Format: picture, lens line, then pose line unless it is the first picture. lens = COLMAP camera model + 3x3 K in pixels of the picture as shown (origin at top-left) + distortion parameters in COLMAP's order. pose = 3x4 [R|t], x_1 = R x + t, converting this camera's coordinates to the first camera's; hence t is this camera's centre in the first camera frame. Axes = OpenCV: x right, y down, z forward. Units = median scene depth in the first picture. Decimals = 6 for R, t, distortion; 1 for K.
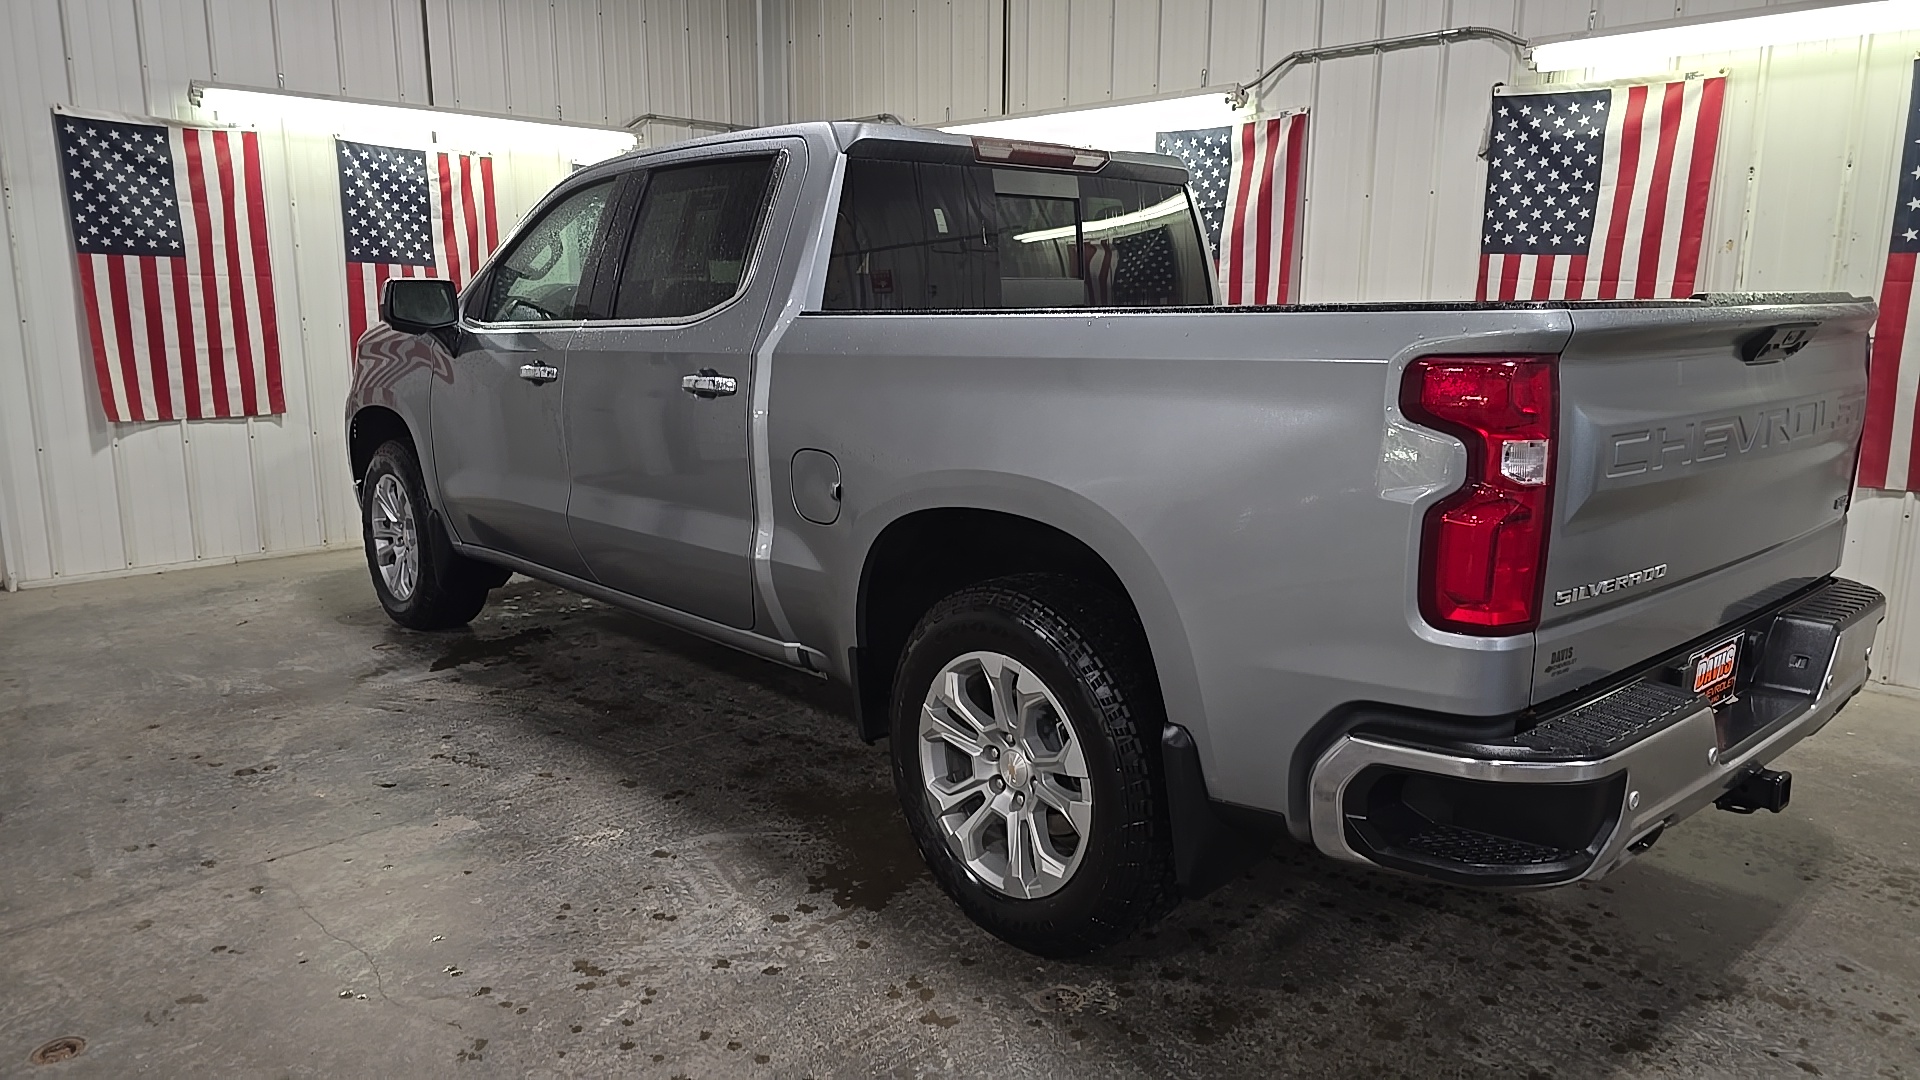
lens RADIAL K [[1297.1, 0, 960.0], [0, 1297.1, 540.0], [0, 0, 1]] dist [0.050180, -0.038864]
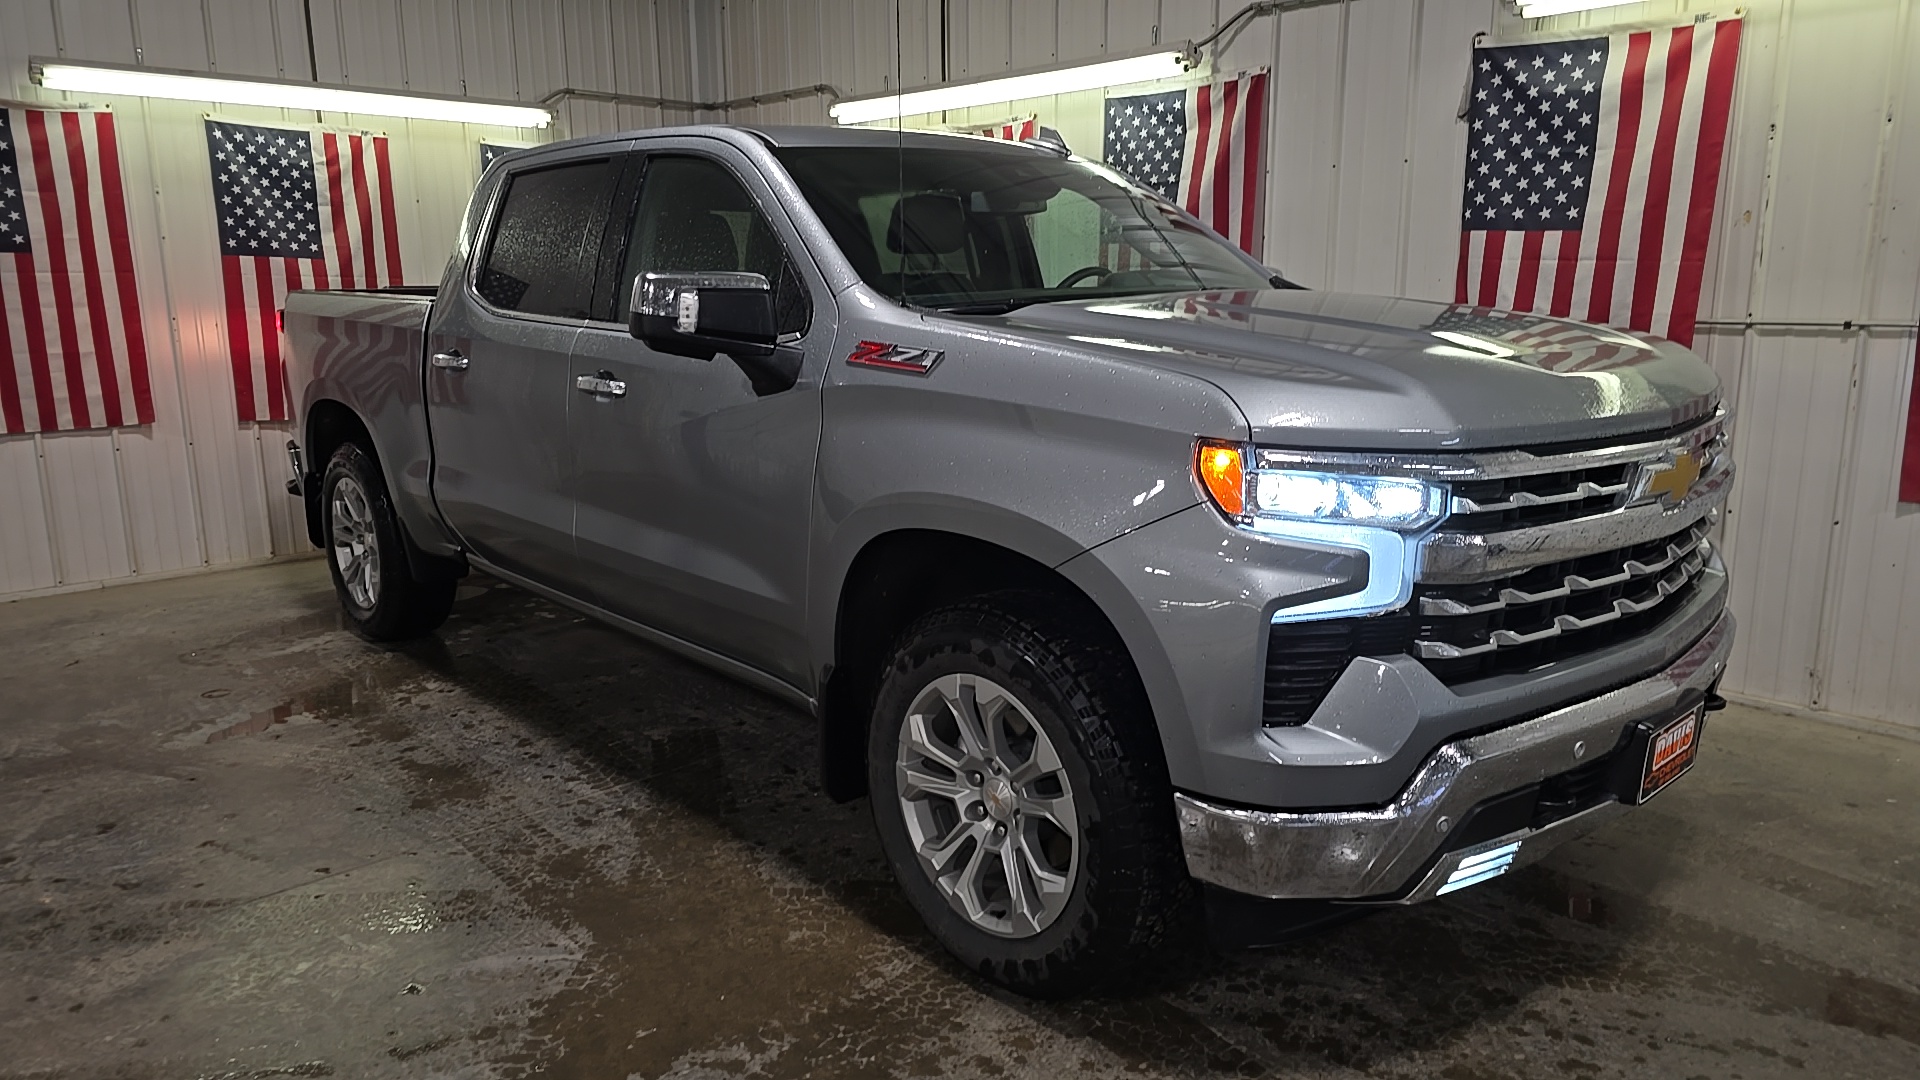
lens RADIAL K [[1297.1, 0, 960.0], [0, 1297.1, 540.0], [0, 0, 1]] dist [0.050180, -0.038864]
pose [[0.999808, -0.010026, -0.016830, 0.081953], [0.010268, 0.999844, 0.014377, -0.030332], [0.016683, -0.014547, 0.999755, 0.127692]]
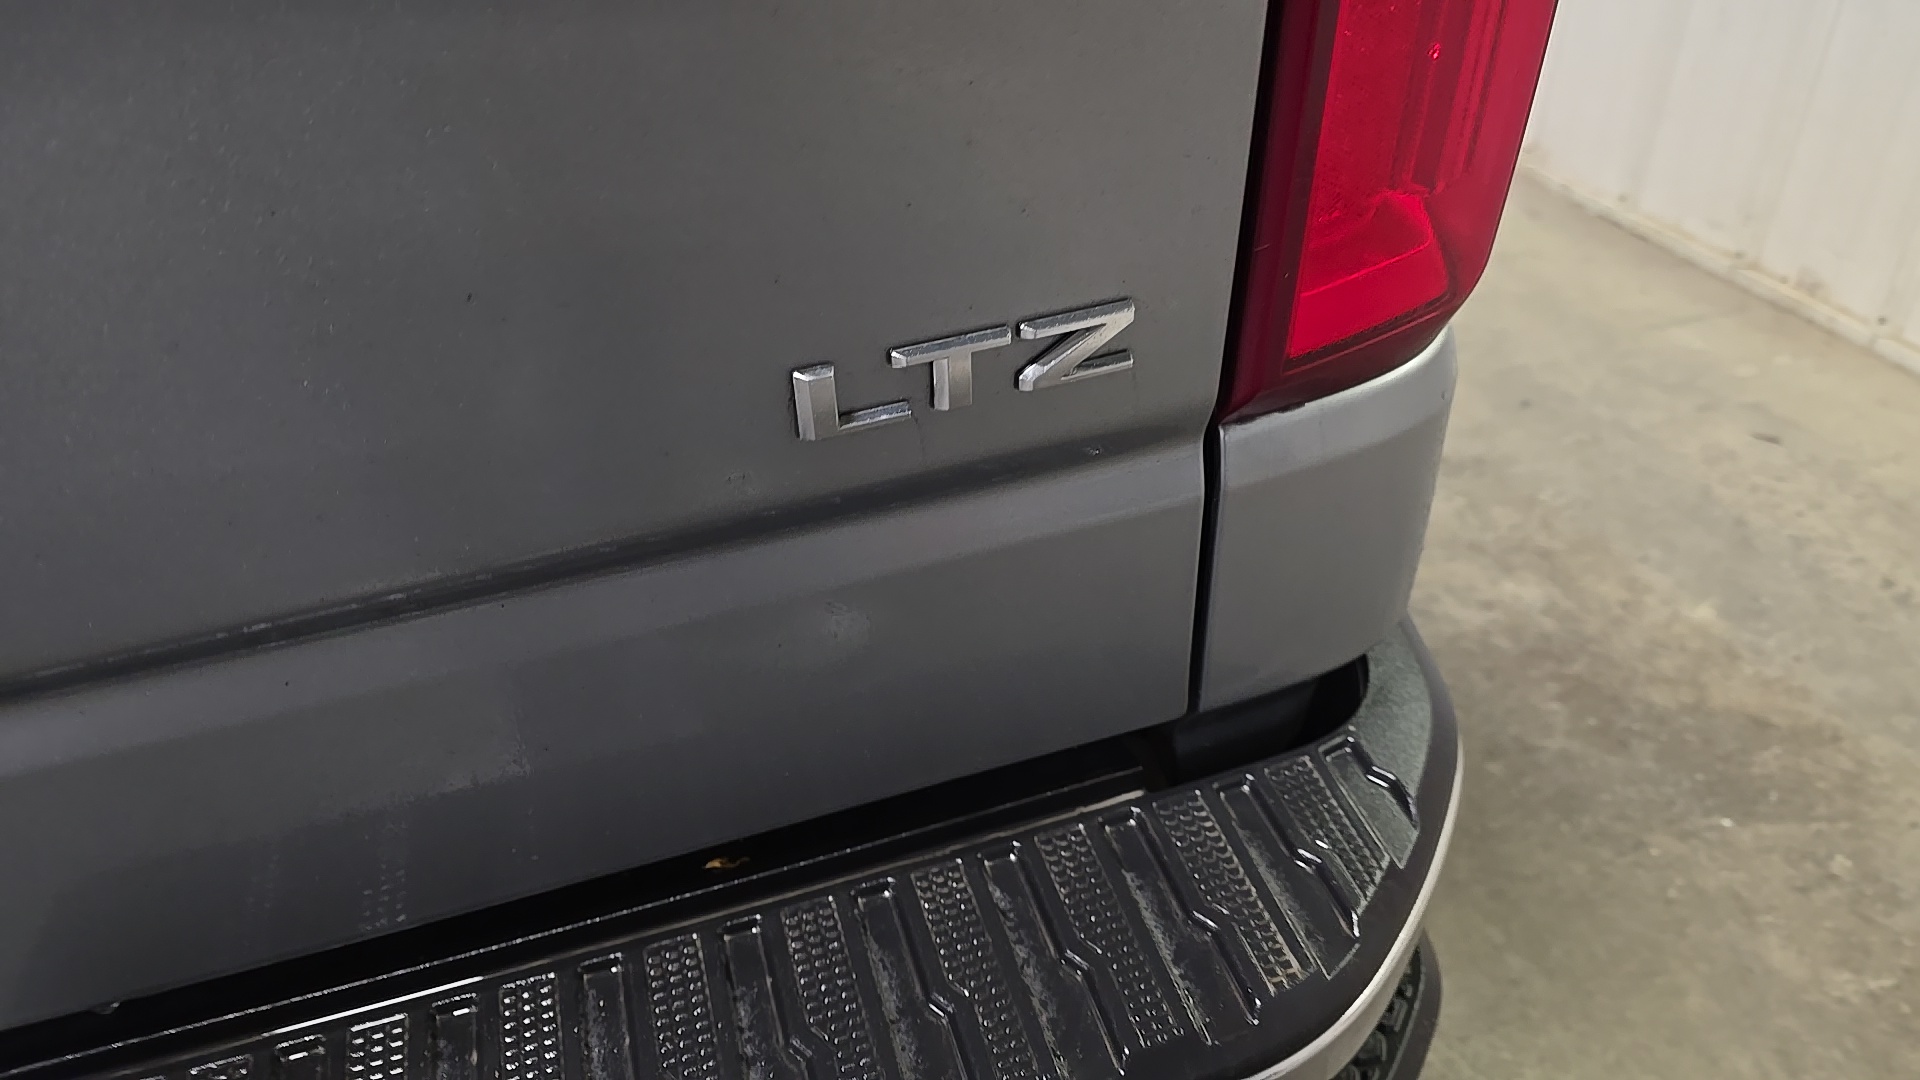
lens RADIAL K [[1297.1, 0, 960.0], [0, 1297.1, 540.0], [0, 0, 1]] dist [0.050180, -0.038864]
pose [[0.899613, 0.222941, -0.375492, 0.423816], [-0.036065, 0.894854, 0.444899, -0.044601], [0.435197, -0.386695, 0.813063, 0.529455]]
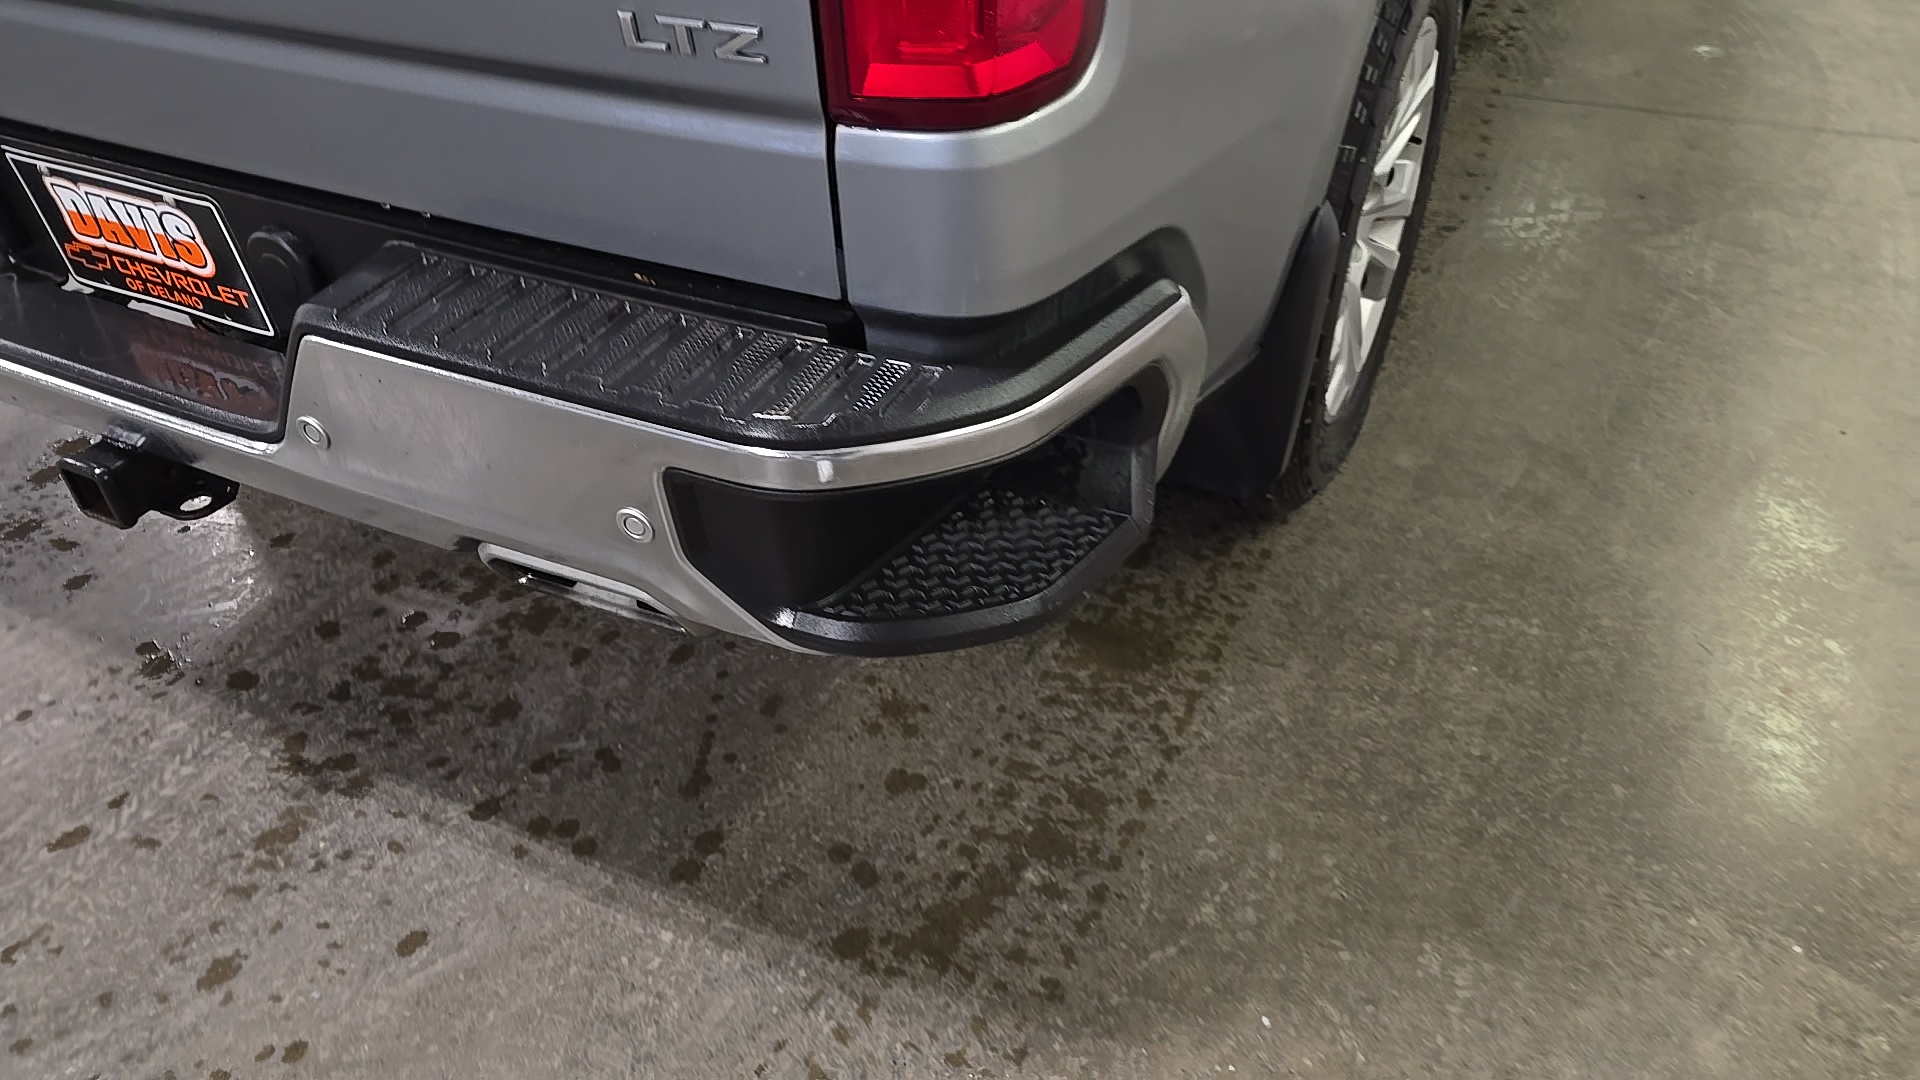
lens RADIAL K [[1297.1, 0, 960.0], [0, 1297.1, 540.0], [0, 0, 1]] dist [0.050180, -0.038864]
pose [[0.371871, 0.587985, -0.718321, 0.559401], [-0.147489, 0.801411, 0.579644, -0.069210], [0.916493, -0.109608, 0.384743, 0.554519]]
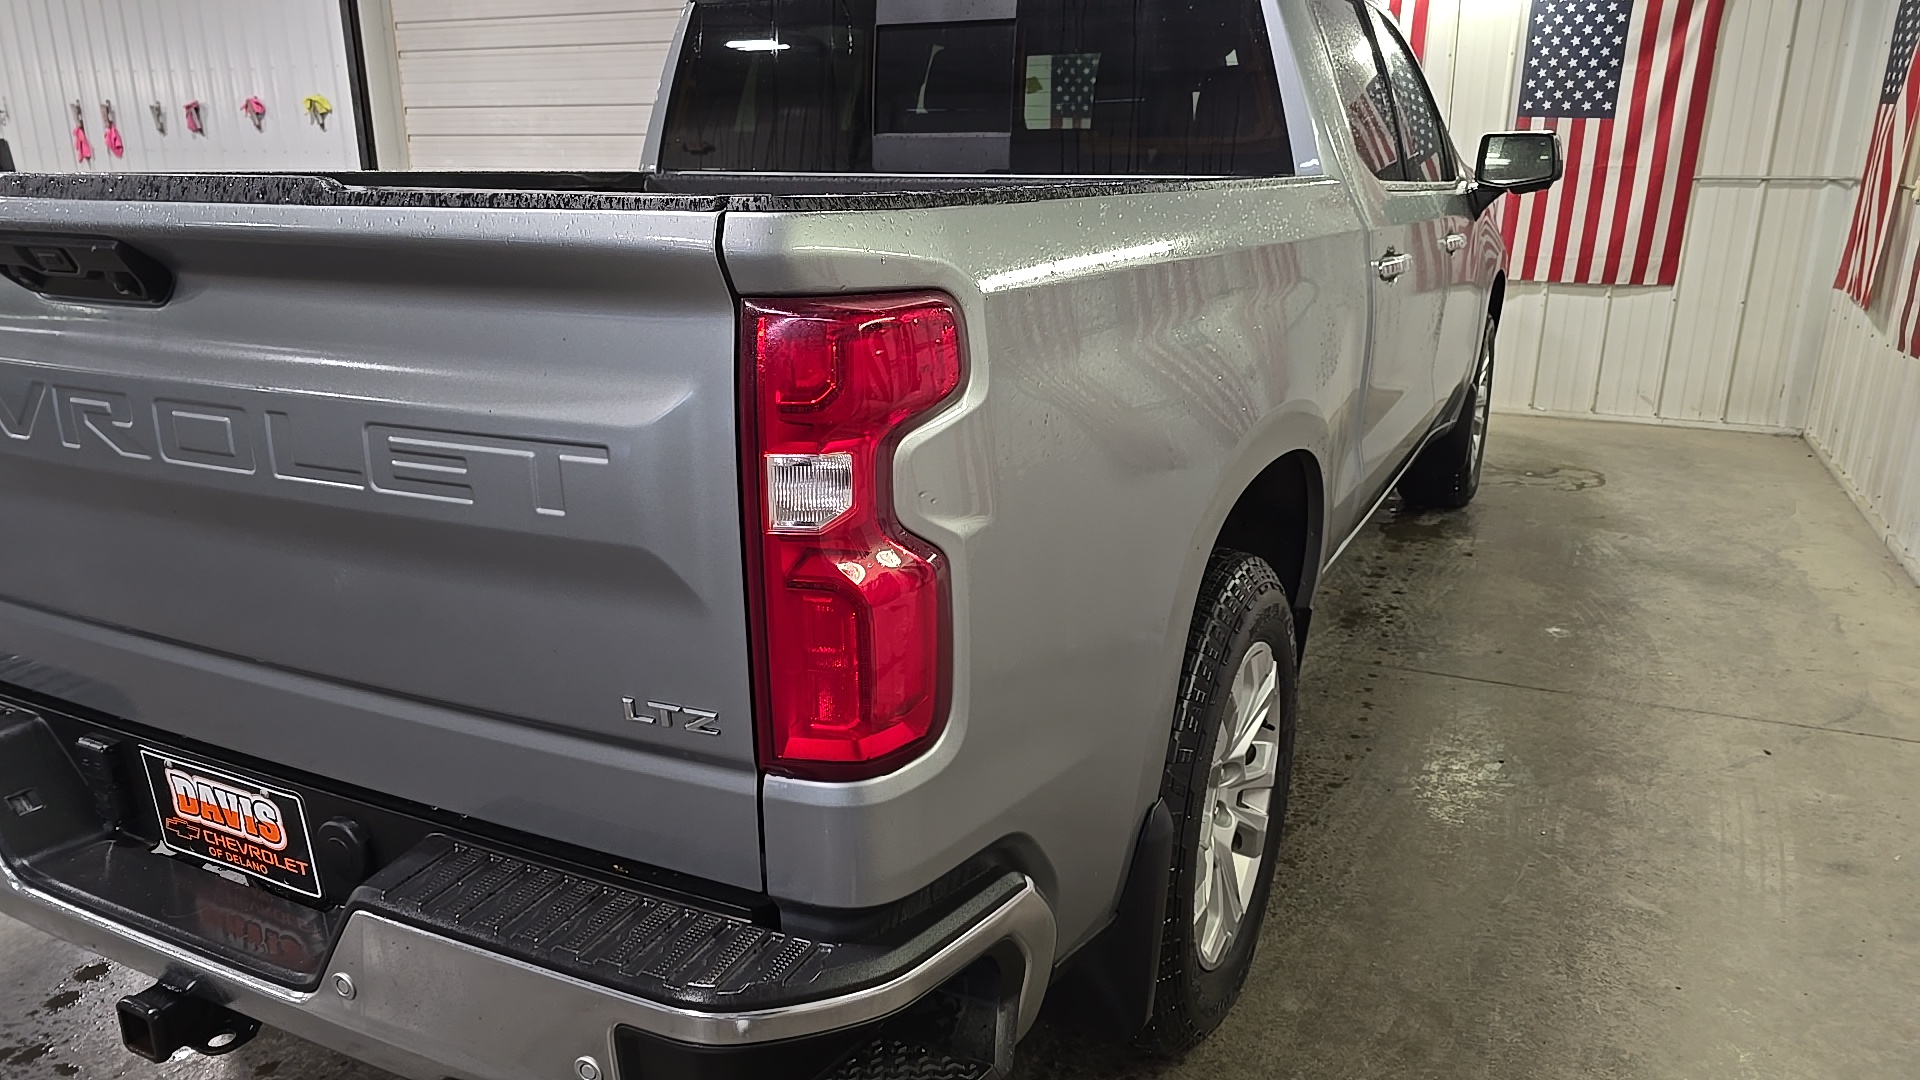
lens RADIAL K [[1297.1, 0, 960.0], [0, 1297.1, 540.0], [0, 0, 1]] dist [0.050180, -0.038864]
pose [[0.372086, 0.287301, -0.882616, 0.615805], [-0.169068, 0.955962, 0.239902, -0.117597], [0.912671, 0.059957, 0.404273, 0.543077]]
